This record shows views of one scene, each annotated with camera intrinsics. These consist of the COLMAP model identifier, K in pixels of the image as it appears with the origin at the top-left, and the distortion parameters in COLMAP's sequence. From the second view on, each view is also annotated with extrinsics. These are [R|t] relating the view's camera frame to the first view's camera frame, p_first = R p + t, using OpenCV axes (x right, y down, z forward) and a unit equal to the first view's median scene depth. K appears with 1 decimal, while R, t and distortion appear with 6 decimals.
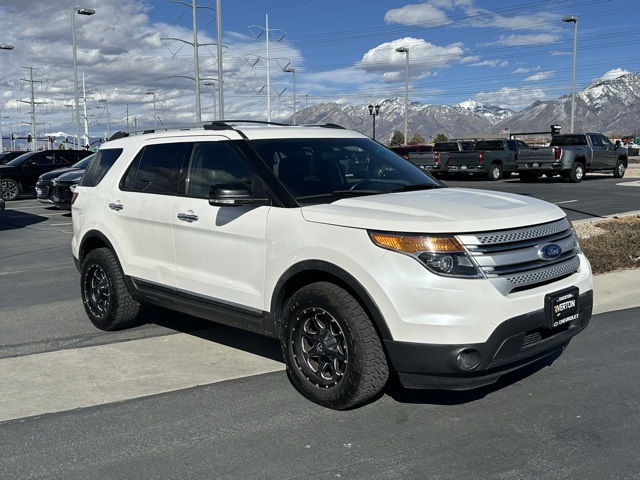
lens RADIAL K [[648.5, 0, 316.2], [0, 648.5, 239.5], [0, 0, 1]] dist [0.189800, -0.400174]
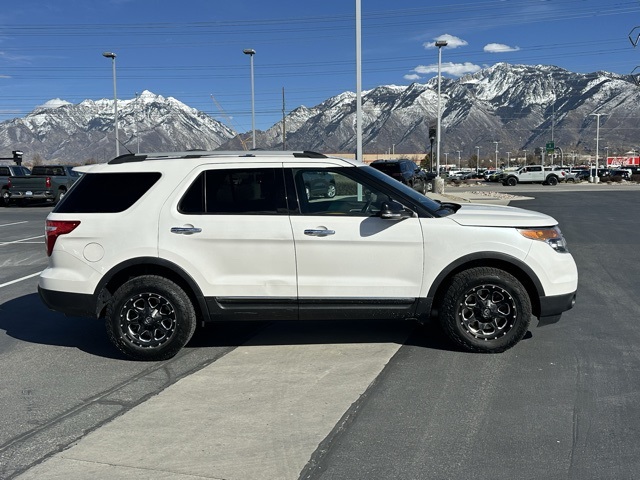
lens RADIAL K [[648.5, 0, 316.2], [0, 648.5, 239.5], [0, 0, 1]] dist [0.189800, -0.400174]
pose [[0.707447, -0.059382, 0.704268, -1.199335], [0.087405, 0.996166, -0.003806, -0.020694], [-0.701341, 0.064249, 0.709924, 0.217058]]
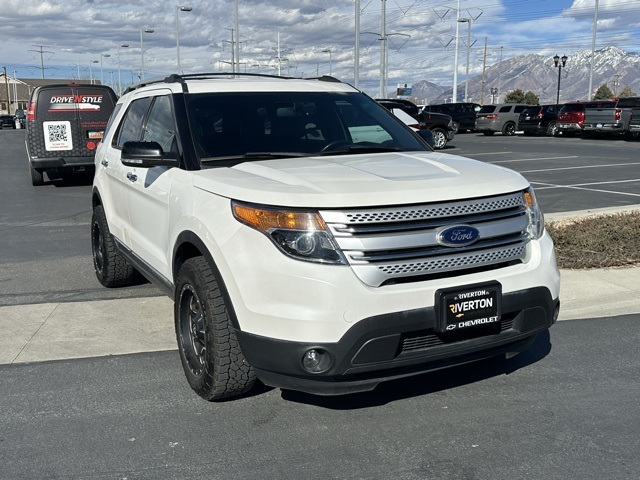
lens RADIAL K [[648.5, 0, 316.2], [0, 648.5, 239.5], [0, 0, 1]] dist [0.189800, -0.400174]
pose [[0.960130, 0.056635, -0.273755, 0.382659], [-0.039284, 0.996880, 0.068459, -0.023038], [0.276778, -0.054975, 0.959360, 0.185589]]
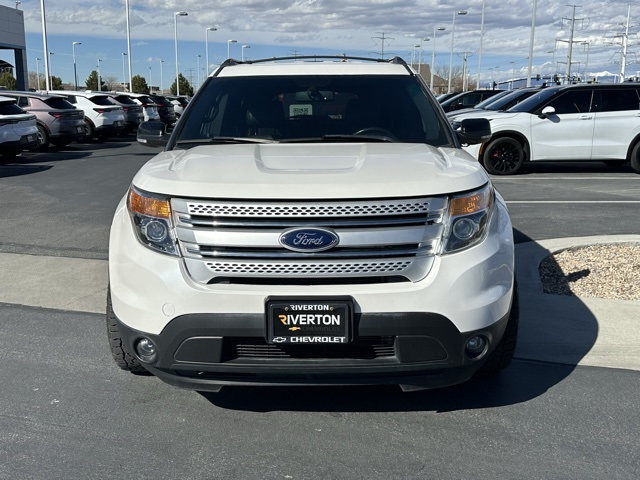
lens RADIAL K [[648.5, 0, 316.2], [0, 648.5, 239.5], [0, 0, 1]] dist [0.189800, -0.400174]
pose [[0.719656, 0.160452, -0.675538, 0.781401], [-0.100905, 0.986772, 0.126880, -0.066713], [0.686960, -0.023145, 0.726327, 0.474994]]
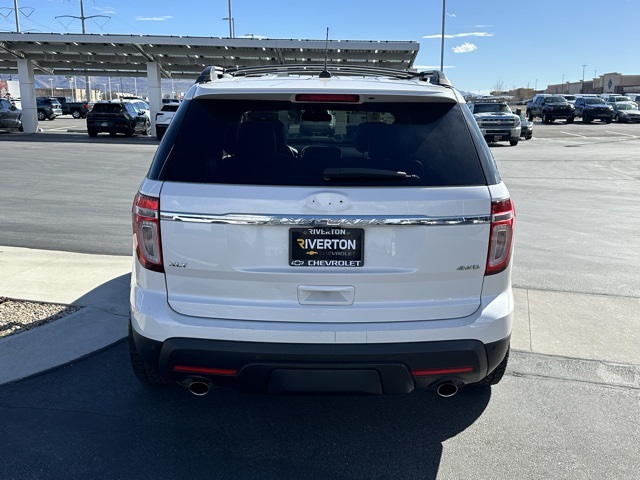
lens RADIAL K [[648.5, 0, 316.2], [0, 648.5, 239.5], [0, 0, 1]] dist [0.189800, -0.400174]
pose [[-0.736927, -0.116364, 0.665881, -0.920686], [0.096872, 0.956724, 0.274398, -0.289486], [-0.668995, 0.266717, -0.693764, 2.267643]]
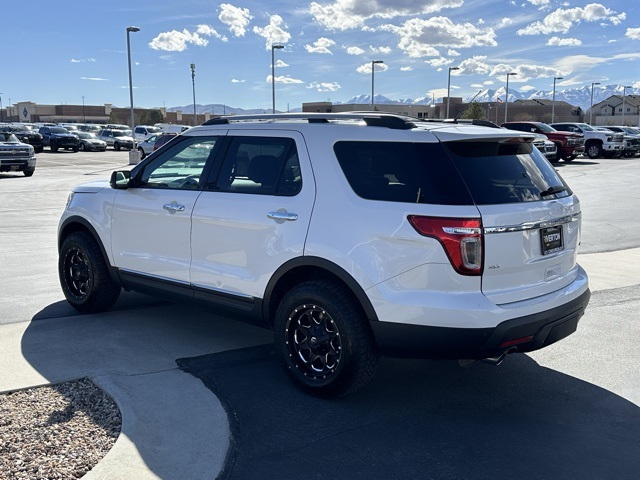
lens RADIAL K [[648.5, 0, 316.2], [0, 648.5, 239.5], [0, 0, 1]] dist [0.189800, -0.400174]
pose [[-0.996747, 0.029308, -0.075075, -0.051973], [0.007185, 0.960141, 0.279425, -0.380848], [0.080272, 0.277976, -0.957228, 2.730767]]
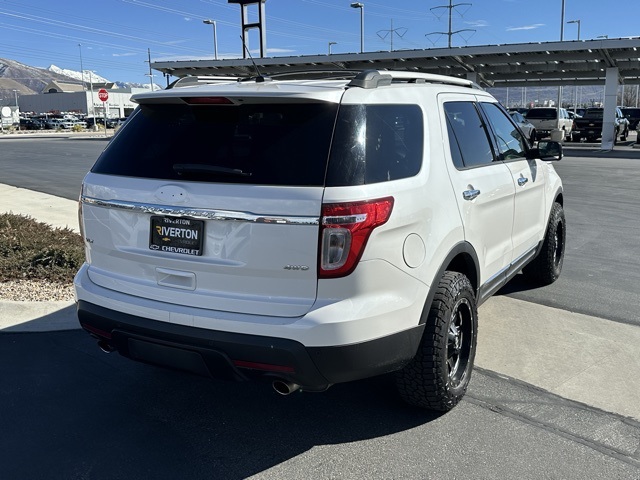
lens RADIAL K [[648.5, 0, 316.2], [0, 648.5, 239.5], [0, 0, 1]] dist [0.189800, -0.400174]
pose [[-0.293026, -0.151317, 0.944054, -1.232600], [0.135450, 0.970868, 0.197657, -0.218187], [-0.946461, 0.185791, -0.263994, 1.845753]]
